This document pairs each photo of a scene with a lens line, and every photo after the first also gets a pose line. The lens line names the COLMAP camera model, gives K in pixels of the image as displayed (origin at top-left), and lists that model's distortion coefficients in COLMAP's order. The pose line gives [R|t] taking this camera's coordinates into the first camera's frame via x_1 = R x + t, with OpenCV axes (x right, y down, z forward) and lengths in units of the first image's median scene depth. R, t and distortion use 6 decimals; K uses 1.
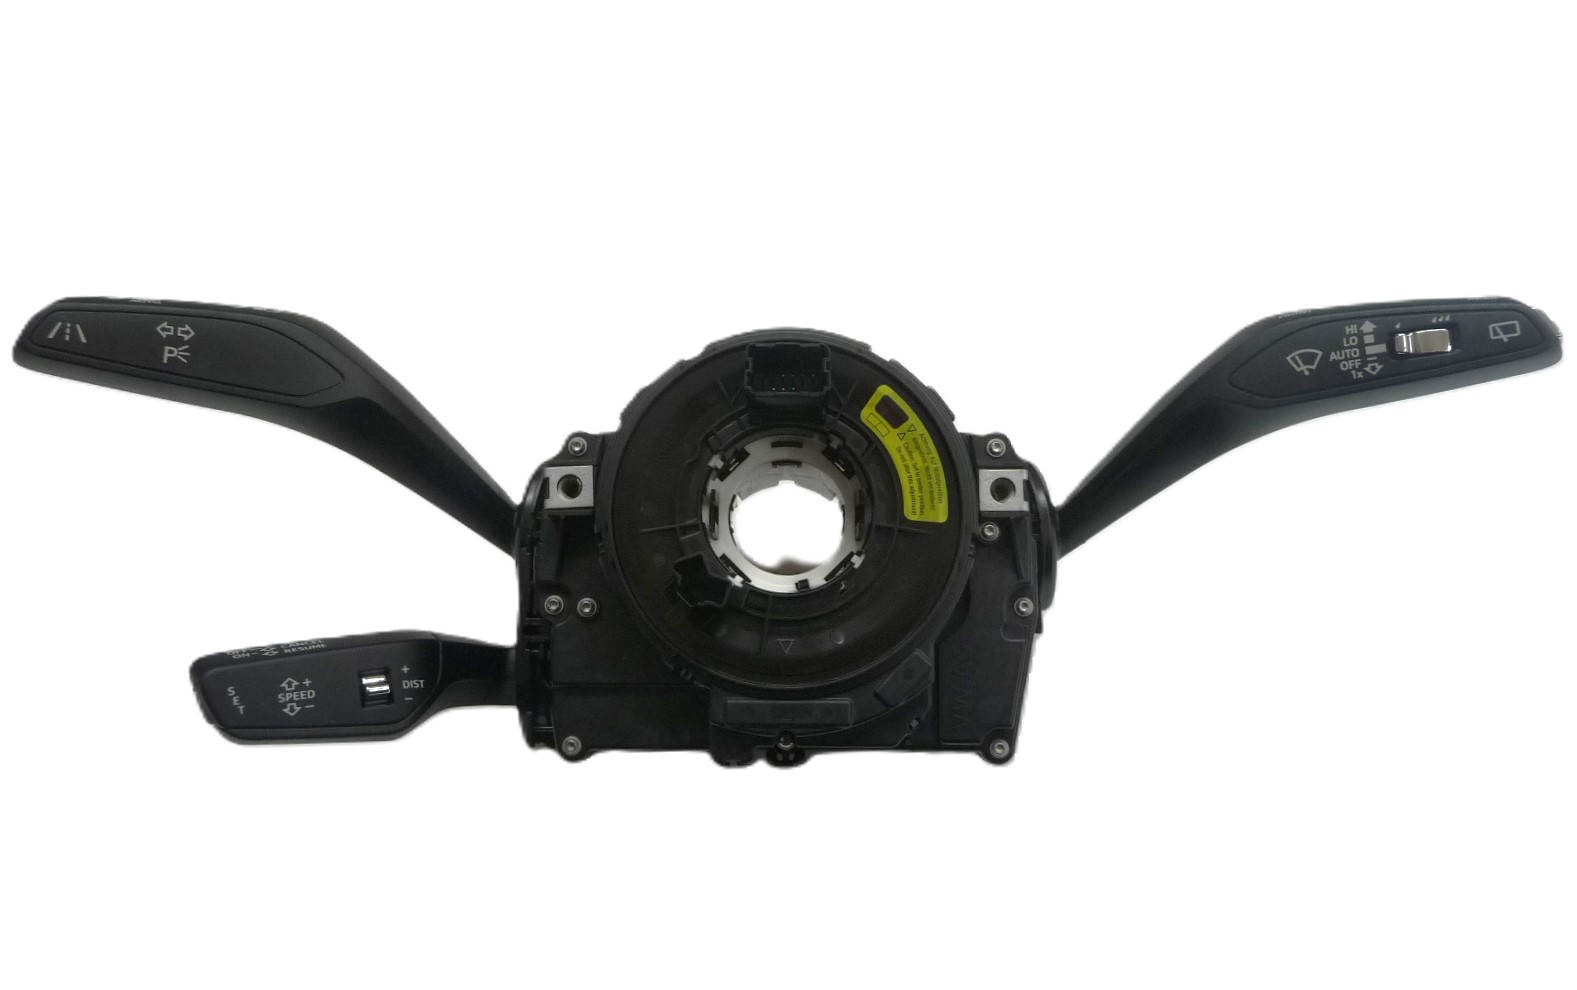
lens RADIAL K [[1302.1, 0, 782.4], [0, 1302.1, 493.3], [0, 0, 1]] dist [-0.008646, -0.000633]
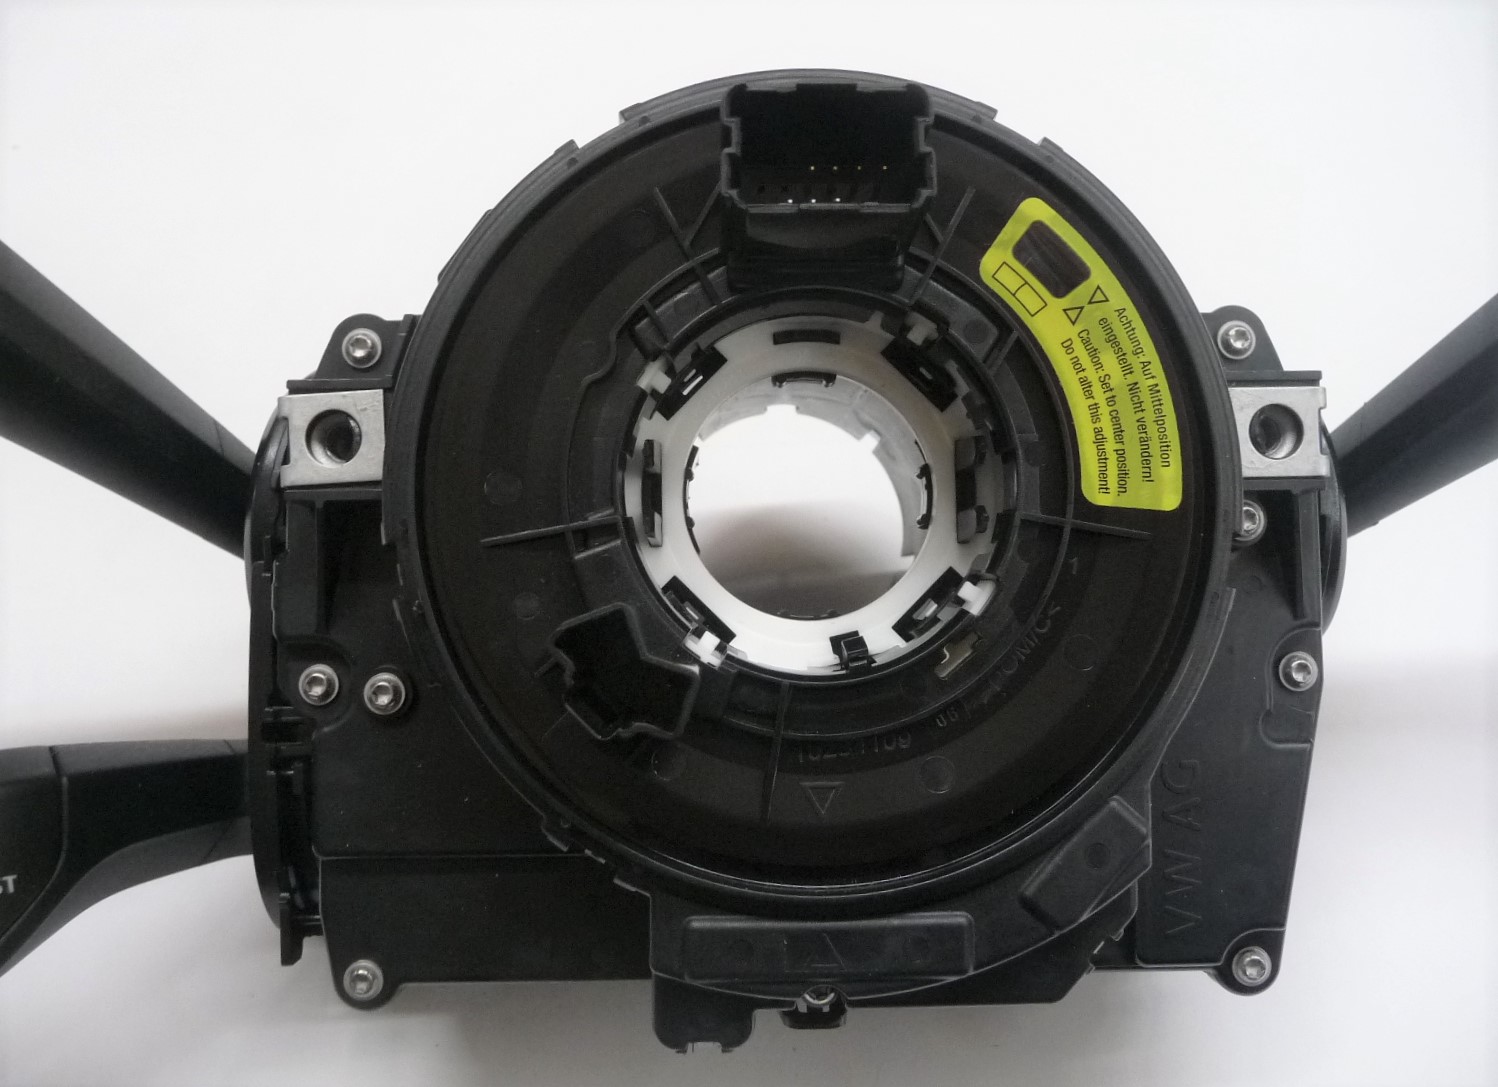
lens RADIAL K [[1497.7, 0, 755.7], [0, 1497.7, 539.1], [0, 0, 1]] dist [-0.051192, 0.003929]
pose [[0.999795, -0.014582, 0.014079, -0.024162], [0.013216, 0.995609, 0.092674, -0.016187], [-0.015368, -0.092468, 0.995597, 0.484728]]
